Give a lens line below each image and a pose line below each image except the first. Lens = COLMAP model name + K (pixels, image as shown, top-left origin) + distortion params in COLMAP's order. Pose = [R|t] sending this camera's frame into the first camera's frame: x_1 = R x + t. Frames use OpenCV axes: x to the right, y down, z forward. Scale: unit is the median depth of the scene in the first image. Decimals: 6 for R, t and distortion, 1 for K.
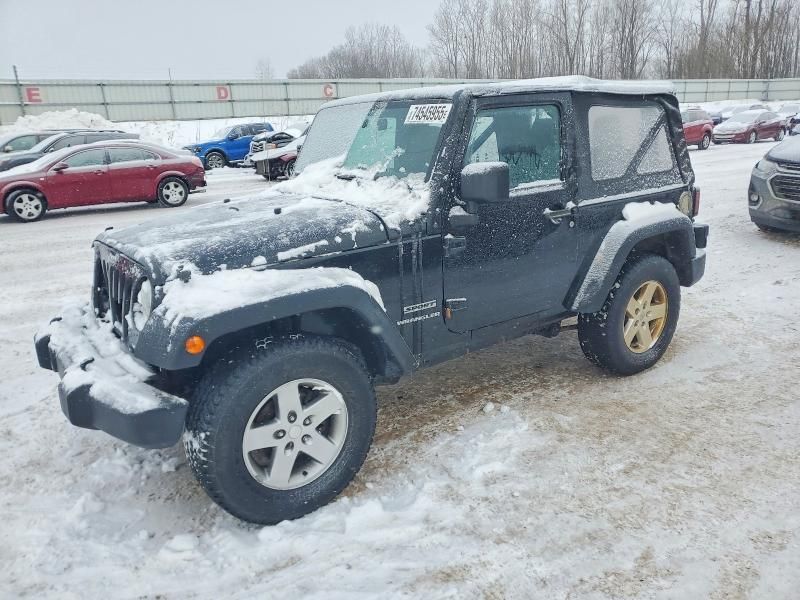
lens RADIAL K [[656.1, 0, 400.0], [0, 656.1, 300.0], [0, 0, 1]] dist [0.013848, -0.001919]
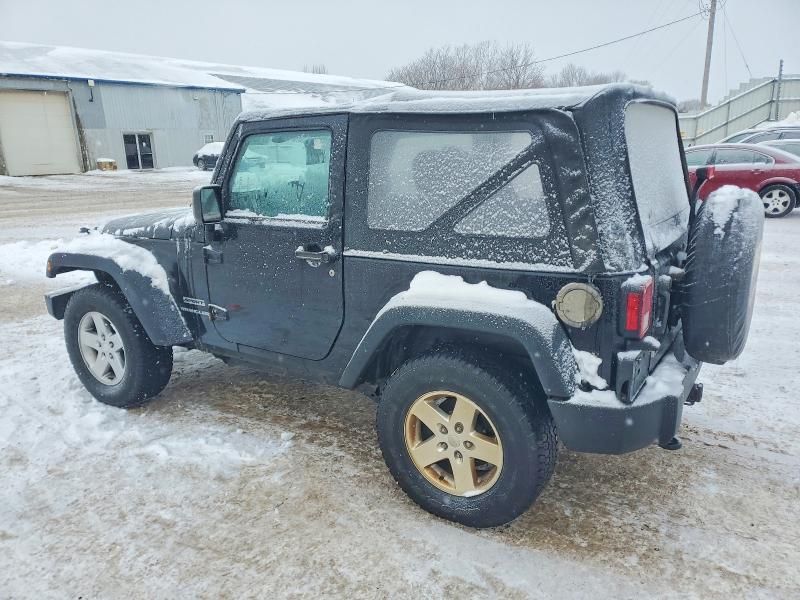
lens RADIAL K [[648.8, 0, 400.0], [0, 648.8, 300.0], [0, 0, 1]] dist [0.033721, -0.003539]
pose [[0.337290, 0.257949, -0.905372, 0.983609], [-0.242903, 0.953009, 0.181029, -0.237778], [0.909524, 0.158858, 0.384097, 0.722386]]
